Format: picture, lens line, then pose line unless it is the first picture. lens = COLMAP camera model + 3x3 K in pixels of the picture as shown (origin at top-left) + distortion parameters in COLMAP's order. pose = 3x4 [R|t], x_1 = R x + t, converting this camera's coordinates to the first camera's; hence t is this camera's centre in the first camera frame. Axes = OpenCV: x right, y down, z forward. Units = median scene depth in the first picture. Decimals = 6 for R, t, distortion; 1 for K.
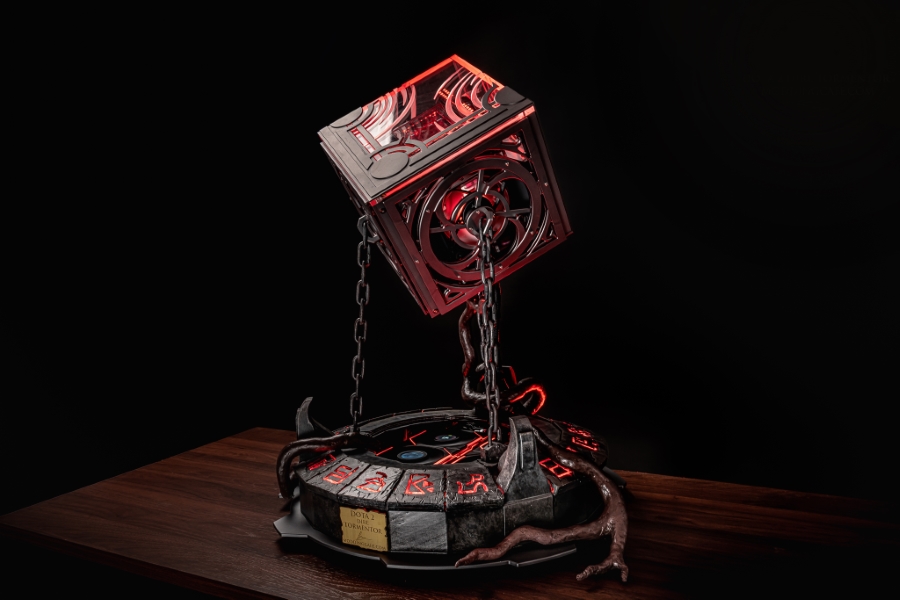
lens RADIAL K [[758.5, 0, 450.0], [0, 758.5, 305.1], [0, 0, 1]] dist [-0.004115, -0.000643]
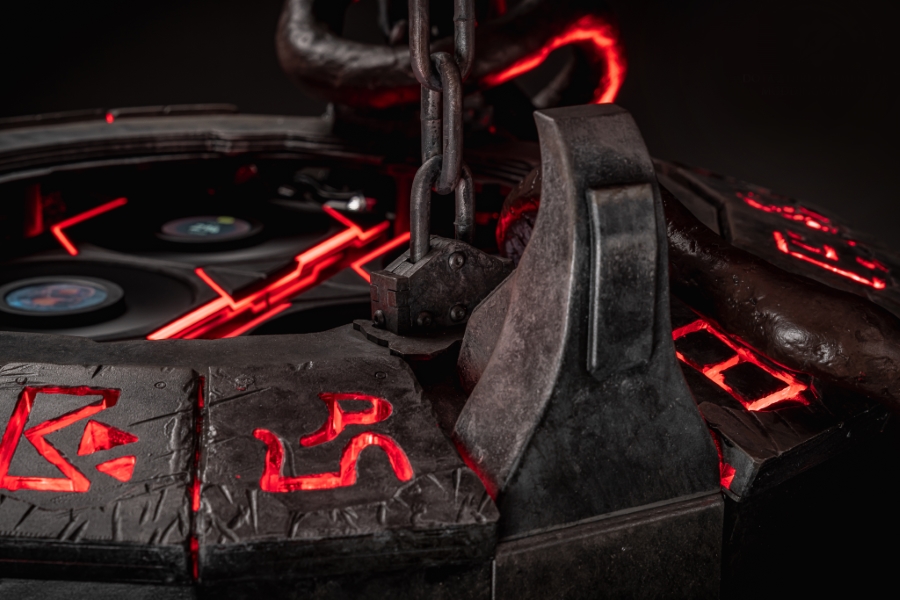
lens RADIAL K [[1832.9, 0, 449.3], [0, 1832.9, 299.3], [0, 0, 1]] dist [-0.083756, 0.000000]
pose [[0.992310, 0.019168, 0.122284, 0.000327], [-0.041874, 0.981672, 0.185919, 0.108057], [-0.116479, -0.189610, 0.974926, 0.531569]]
